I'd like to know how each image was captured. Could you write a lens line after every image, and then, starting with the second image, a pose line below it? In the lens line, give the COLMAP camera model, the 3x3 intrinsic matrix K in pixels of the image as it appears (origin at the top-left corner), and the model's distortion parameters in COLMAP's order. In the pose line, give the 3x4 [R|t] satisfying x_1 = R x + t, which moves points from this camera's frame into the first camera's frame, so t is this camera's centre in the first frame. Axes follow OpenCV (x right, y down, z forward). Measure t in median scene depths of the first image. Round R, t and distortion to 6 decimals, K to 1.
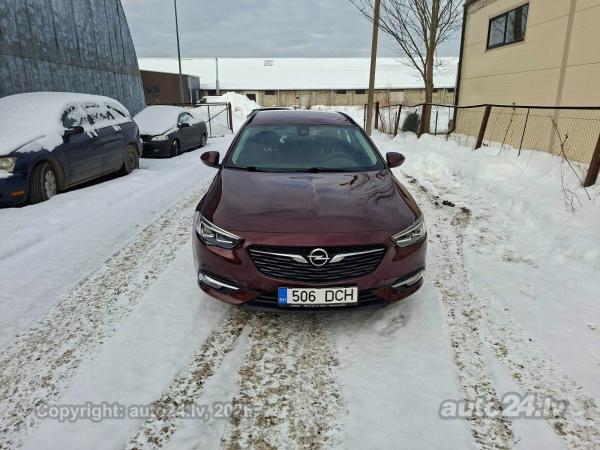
lens RADIAL K [[458.6, 0, 300.0], [0, 458.6, 225.0], [0, 0, 1]] dist [-0.000127, -0.006270]
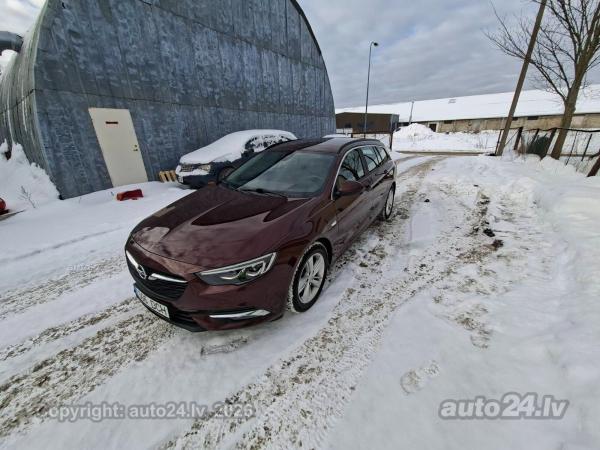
lens RADIAL K [[257.5, 0, 300.0], [0, 257.5, 213.2], [0, 0, 1]] dist [-0.003123, -0.000415]
pose [[0.785429, 0.161071, -0.597626, 0.205981], [-0.132263, 0.986920, 0.092166, -0.053033], [0.604655, 0.006654, 0.796460, 0.197832]]
